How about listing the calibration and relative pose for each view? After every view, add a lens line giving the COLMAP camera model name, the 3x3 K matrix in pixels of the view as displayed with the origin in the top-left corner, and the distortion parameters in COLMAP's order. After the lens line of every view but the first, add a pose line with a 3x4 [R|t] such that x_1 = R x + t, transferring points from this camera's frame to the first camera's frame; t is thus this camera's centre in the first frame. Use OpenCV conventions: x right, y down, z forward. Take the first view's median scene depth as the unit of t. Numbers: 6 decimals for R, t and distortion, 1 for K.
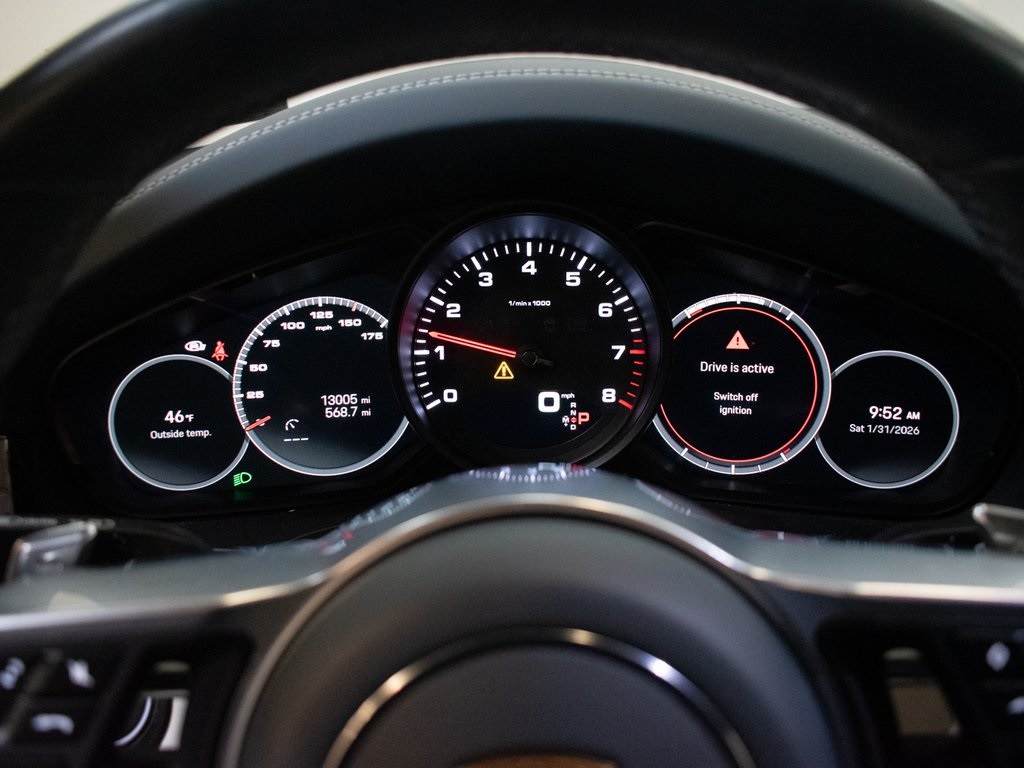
lens RADIAL K [[845.1, 0, 512.0], [0, 845.1, 384.0], [0, 0, 1]] dist [-0.094608, 0.001690]
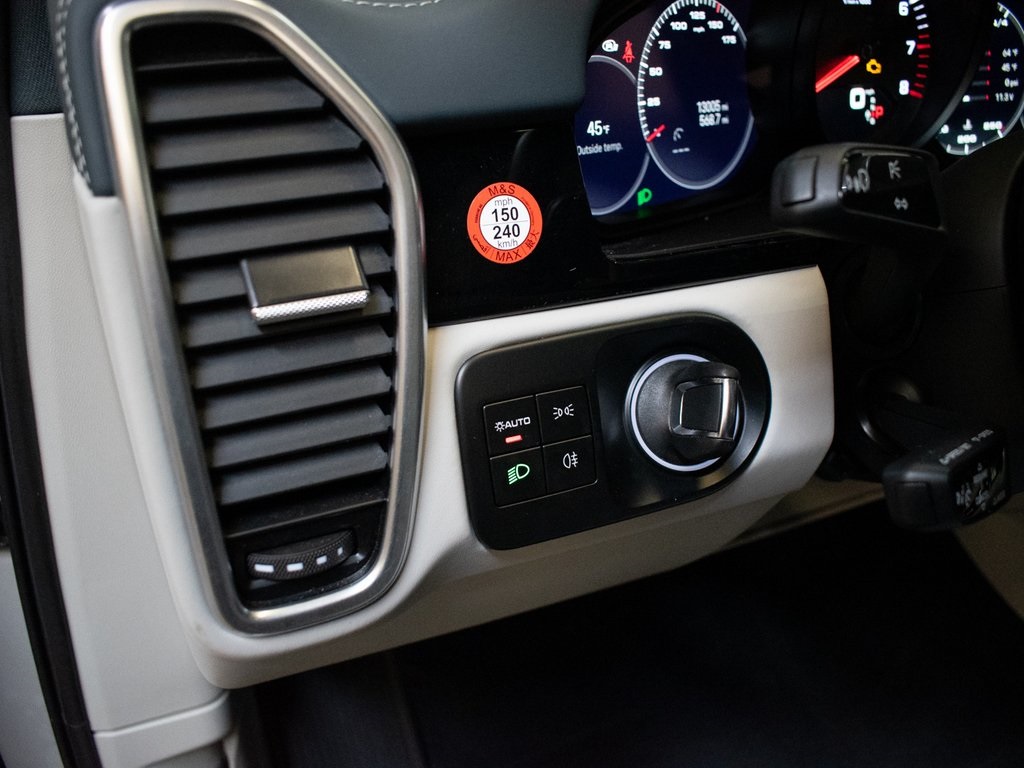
lens RADIAL K [[845.1, 0, 512.0], [0, 845.1, 384.0], [0, 0, 1]] dist [-0.094608, 0.001690]
pose [[0.886507, -0.207947, 0.413356, -0.906344], [0.153858, 0.974970, 0.160506, 0.147848], [-0.436386, -0.078691, 0.896312, 0.211448]]
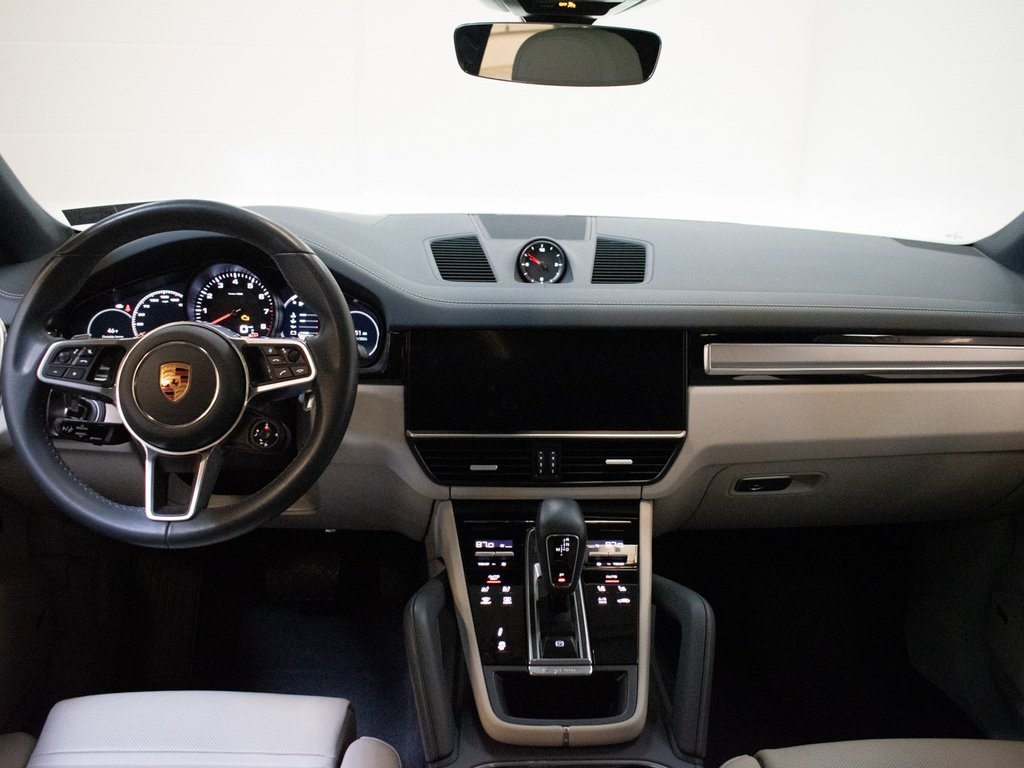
lens RADIAL K [[845.1, 0, 512.0], [0, 845.1, 384.0], [0, 0, 1]] dist [-0.094608, 0.001690]
pose [[0.997576, 0.016597, 0.067579, 0.778794], [-0.012669, 0.998228, -0.058146, 0.368265], [-0.068424, 0.057149, 0.996018, -1.908463]]
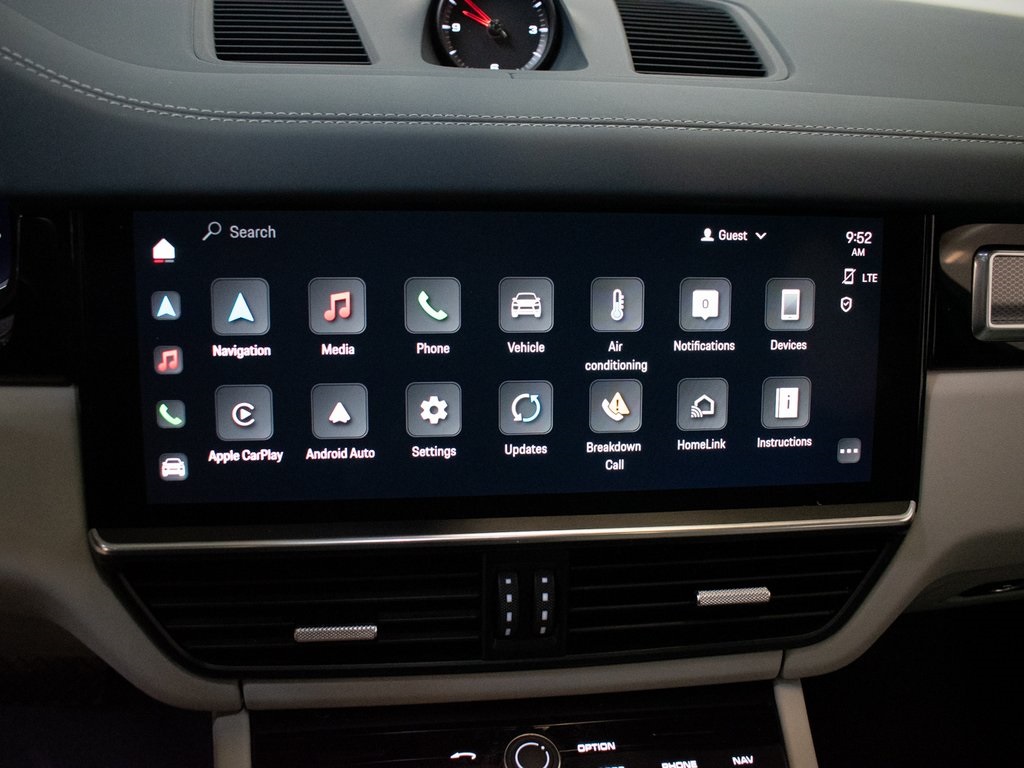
lens RADIAL K [[845.1, 0, 512.0], [0, 845.1, 384.0], [0, 0, 1]] dist [-0.094608, 0.001690]
pose [[0.986762, -0.011335, 0.161779, 0.917129], [-0.004398, 0.995318, 0.096557, 0.136146], [-0.162116, -0.095990, 0.982092, -0.089540]]
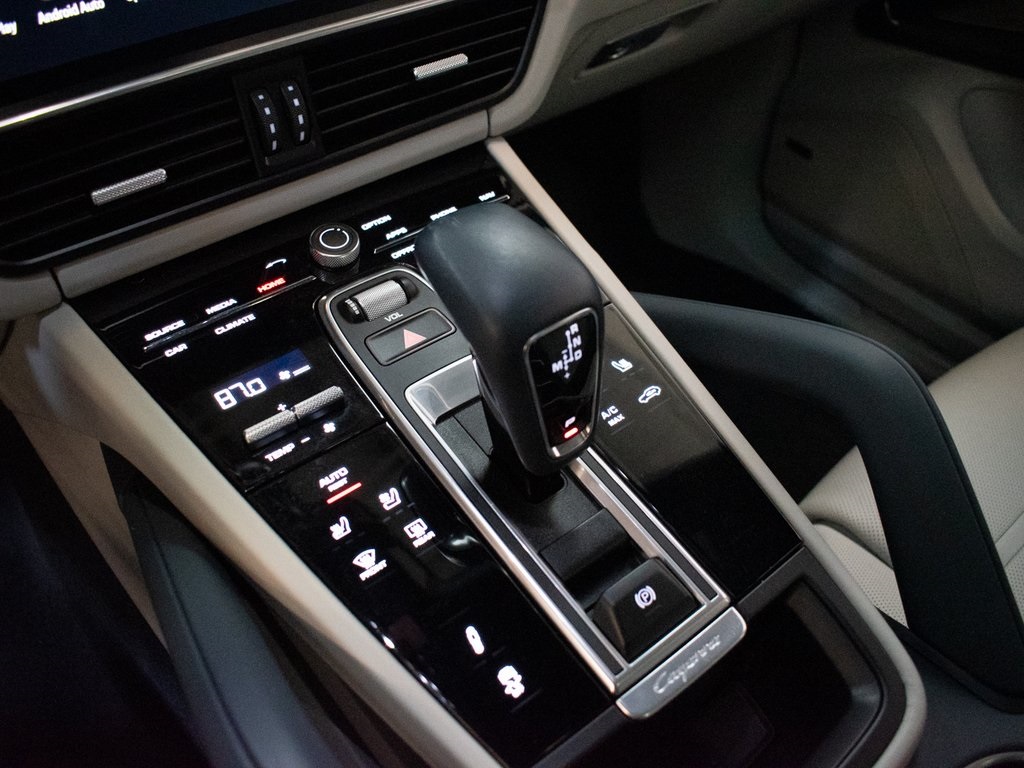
lens RADIAL K [[866.2, 0, 471.0], [0, 866.2, 381.8], [0, 0, 1]] dist [-0.091000, 0.005192]
pose [[0.771971, -0.423788, 0.473777, 0.630460], [0.209822, 0.873442, 0.439401, 0.333358], [-0.600030, -0.239796, 0.763192, -0.225520]]
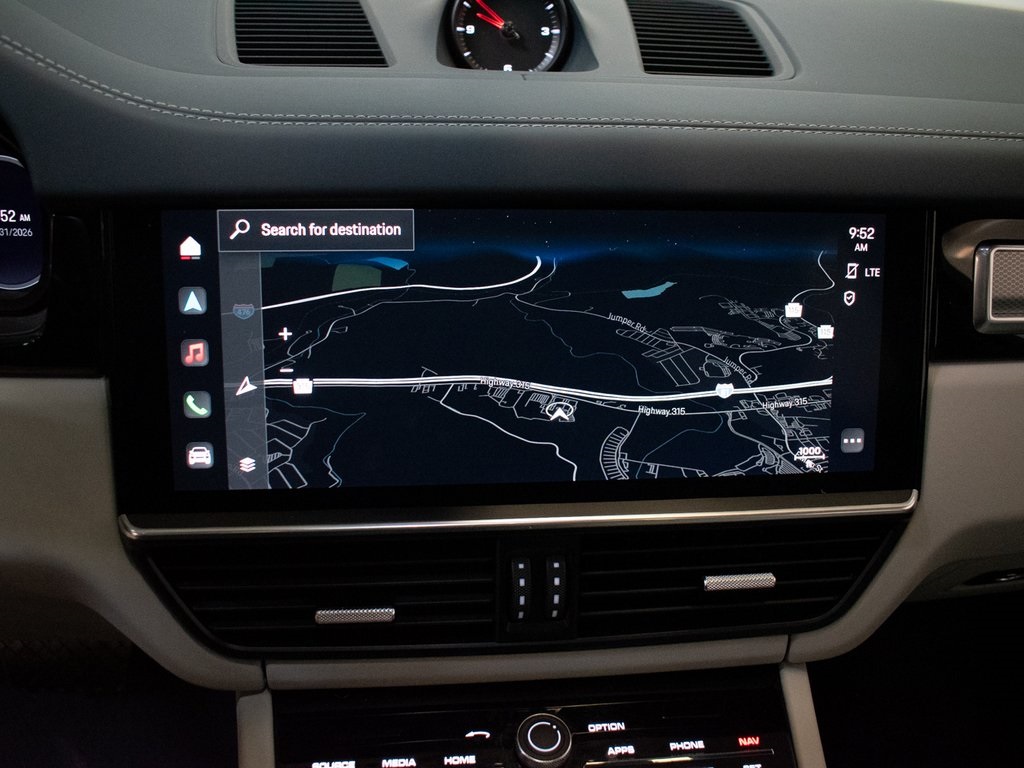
lens RADIAL K [[845.1, 0, 512.0], [0, 845.1, 384.0], [0, 0, 1]] dist [-0.094608, 0.001690]
pose [[0.989516, -0.012689, 0.143866, 0.914680], [-0.001851, 0.994936, 0.100489, 0.138551], [-0.144413, -0.099702, 0.984482, -0.122054]]
